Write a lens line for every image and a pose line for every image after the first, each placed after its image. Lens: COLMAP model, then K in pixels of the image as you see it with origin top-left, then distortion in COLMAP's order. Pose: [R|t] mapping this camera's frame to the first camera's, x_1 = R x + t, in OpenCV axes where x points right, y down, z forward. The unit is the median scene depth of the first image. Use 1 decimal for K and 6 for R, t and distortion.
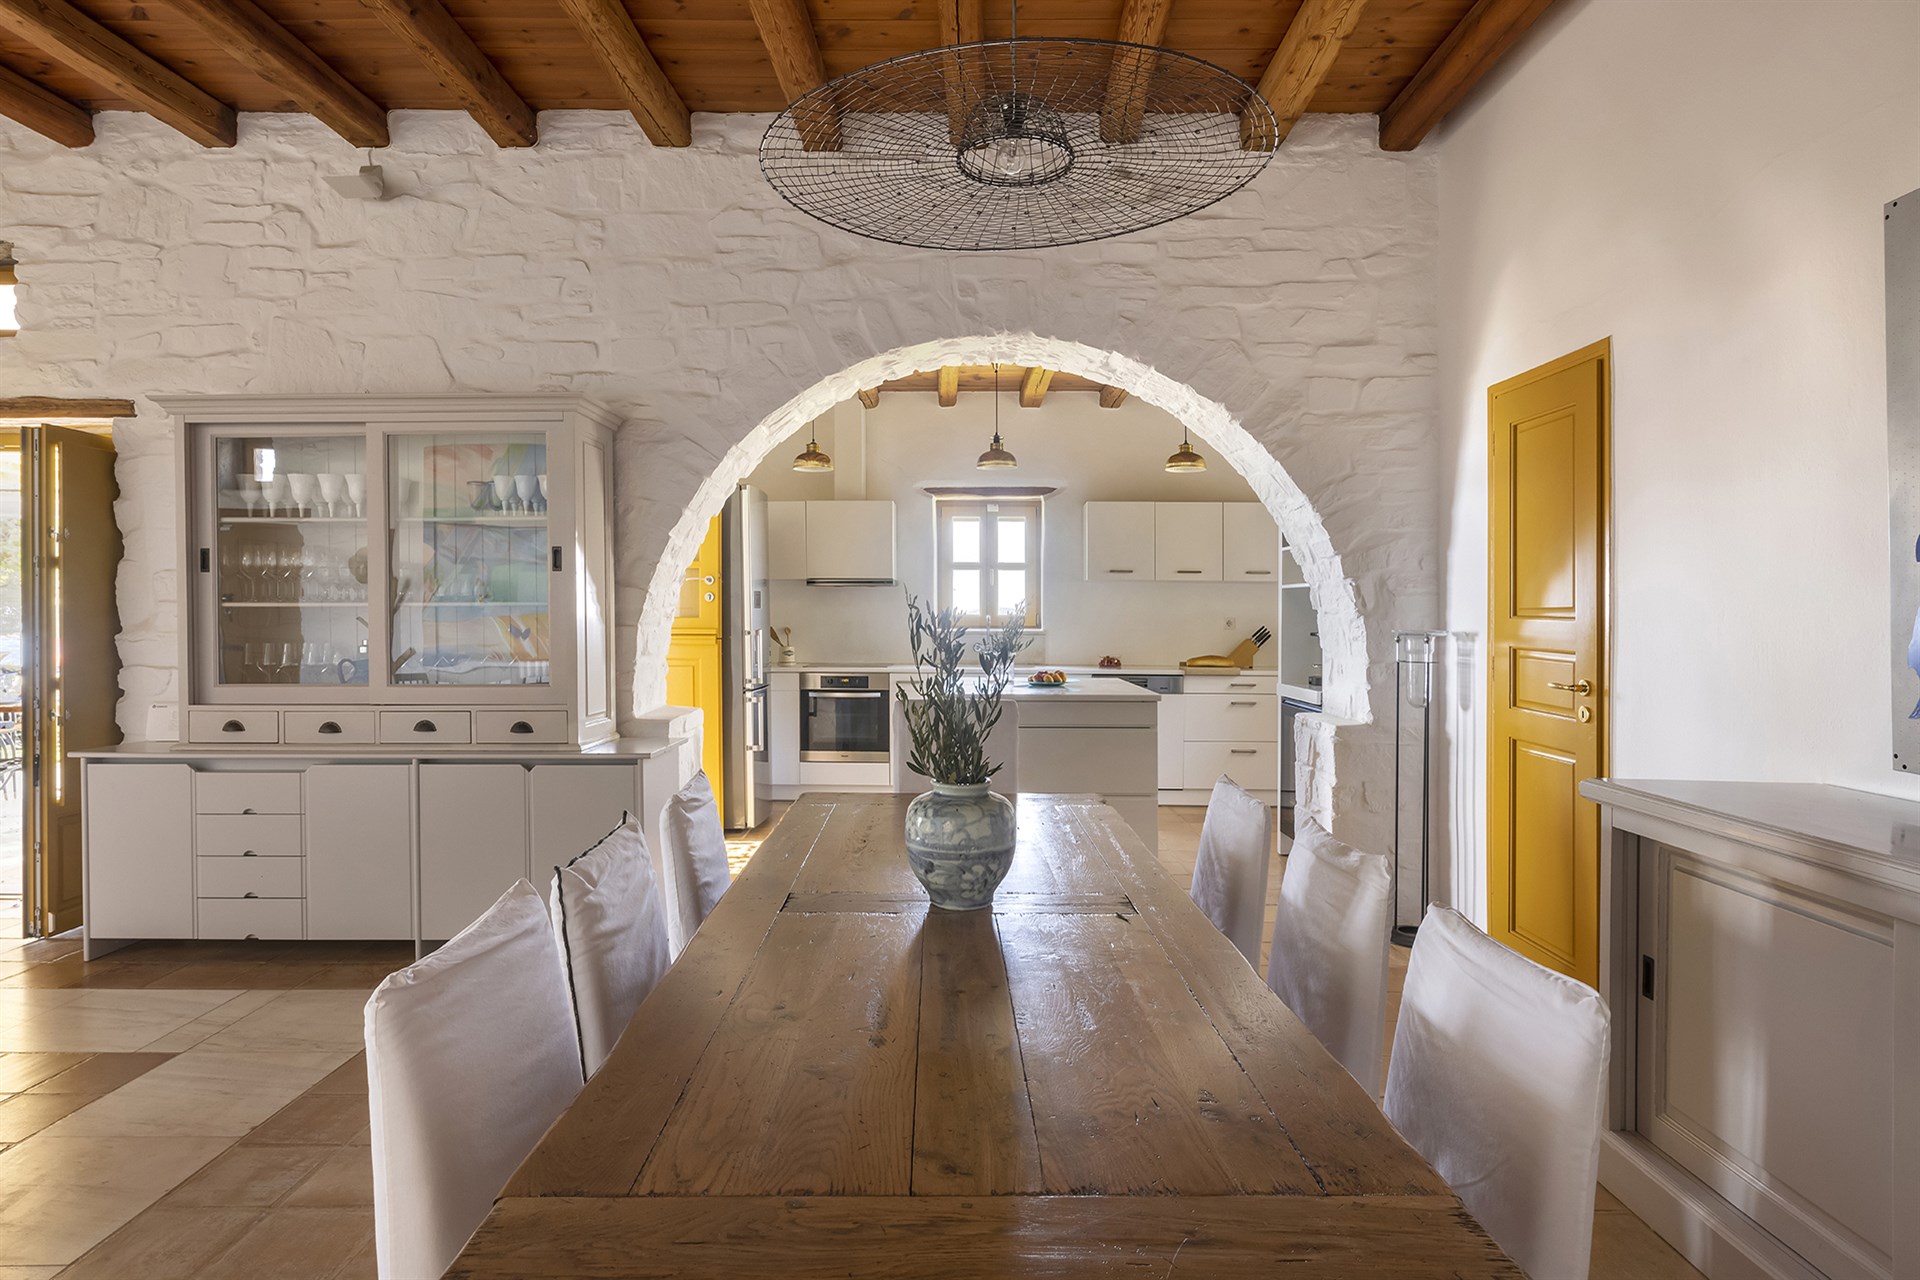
lens RADIAL K [[895.3, 0, 951.0], [0, 895.3, 633.4], [0, 0, 1]] dist [0.003587, 0.000395]
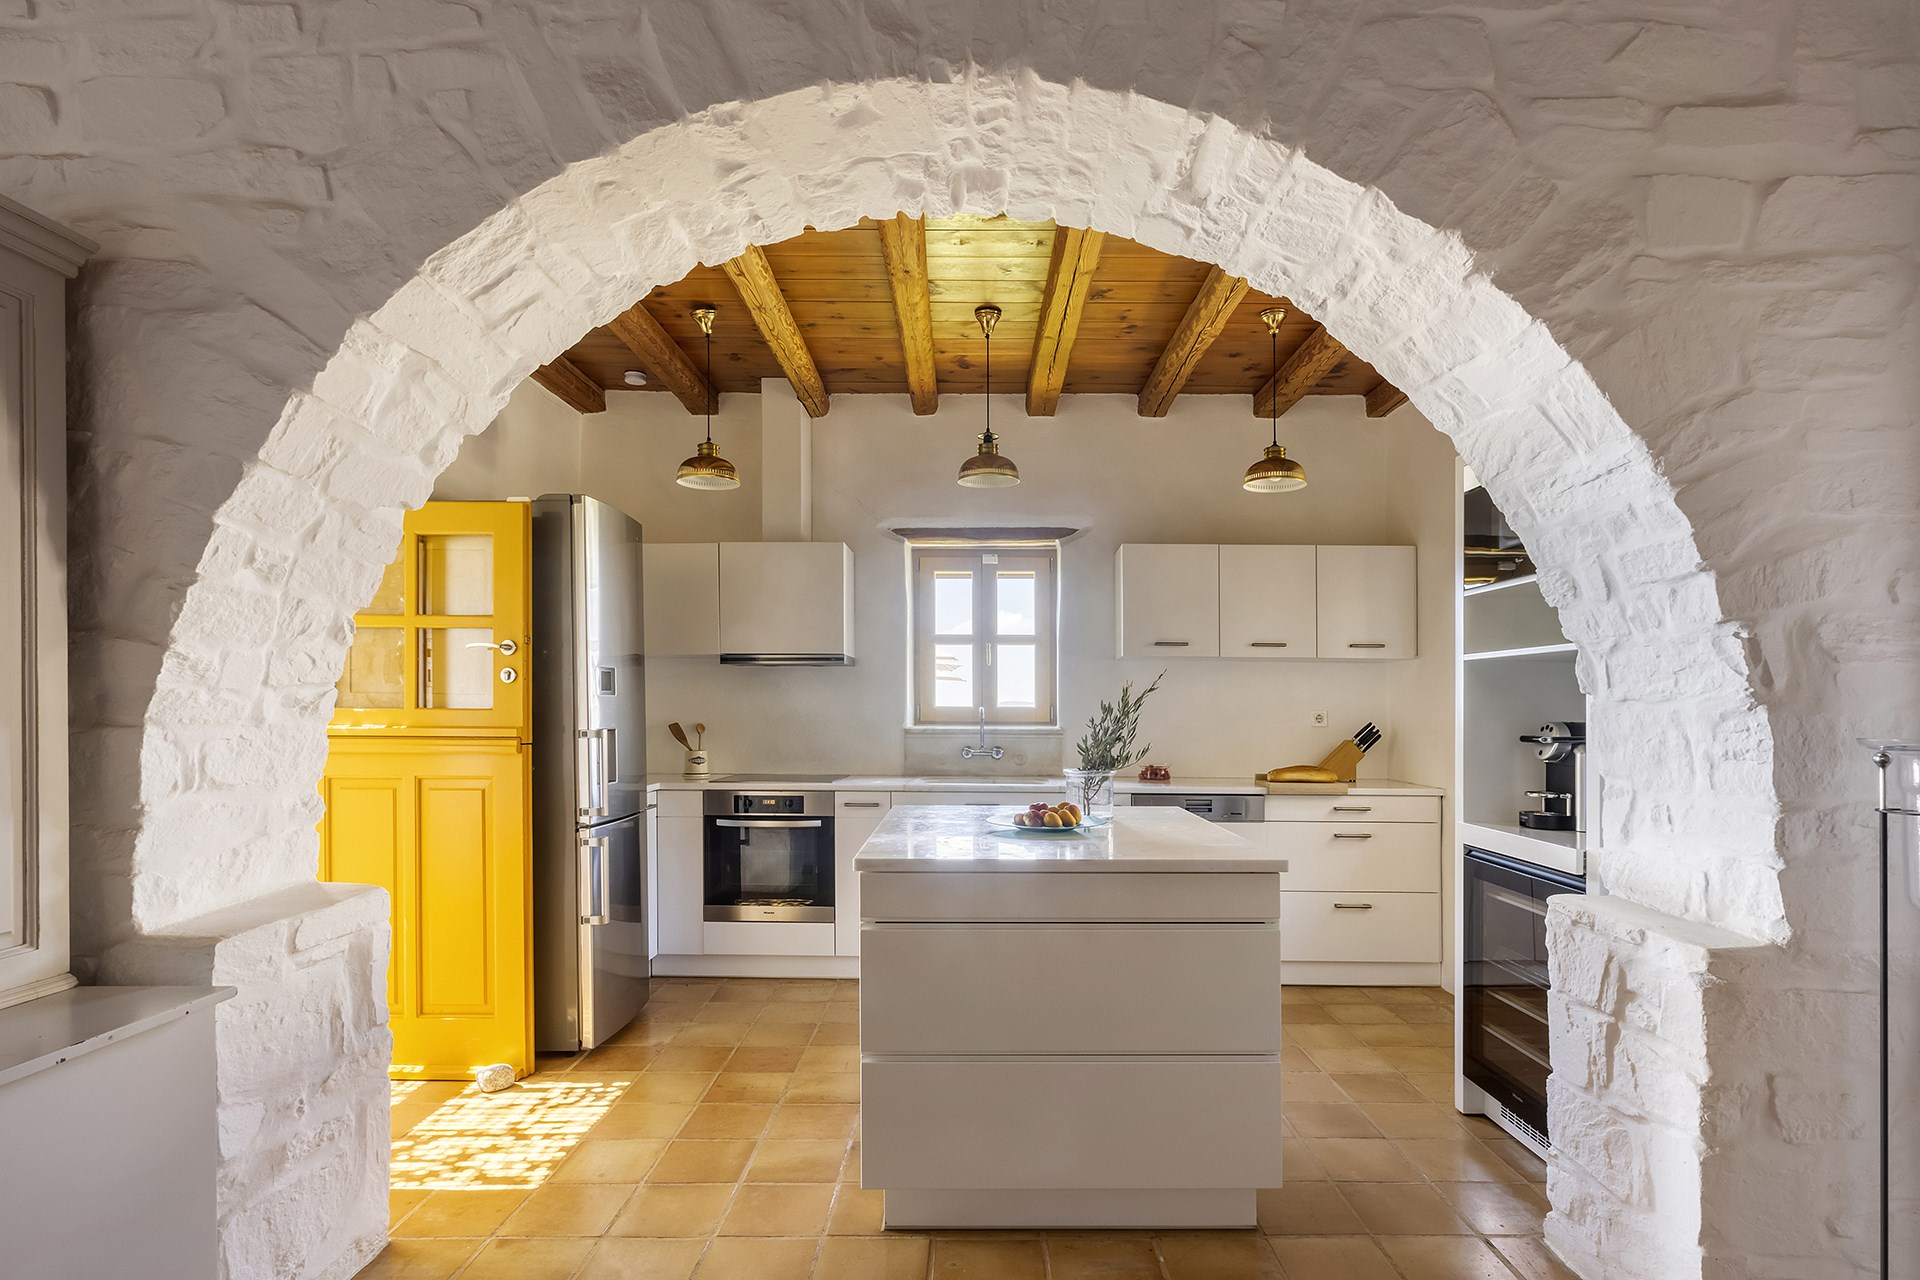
lens RADIAL K [[906.6, 0, 983.6], [0, 906.6, 708.7], [0, 0, 1]] dist [-0.001306, -0.000239]
pose [[0.999837, 0.000535, 0.018035, 0.057877], [-0.000174, 0.999799, -0.020029, -0.008634], [-0.018043, 0.020023, 0.999637, 0.549444]]
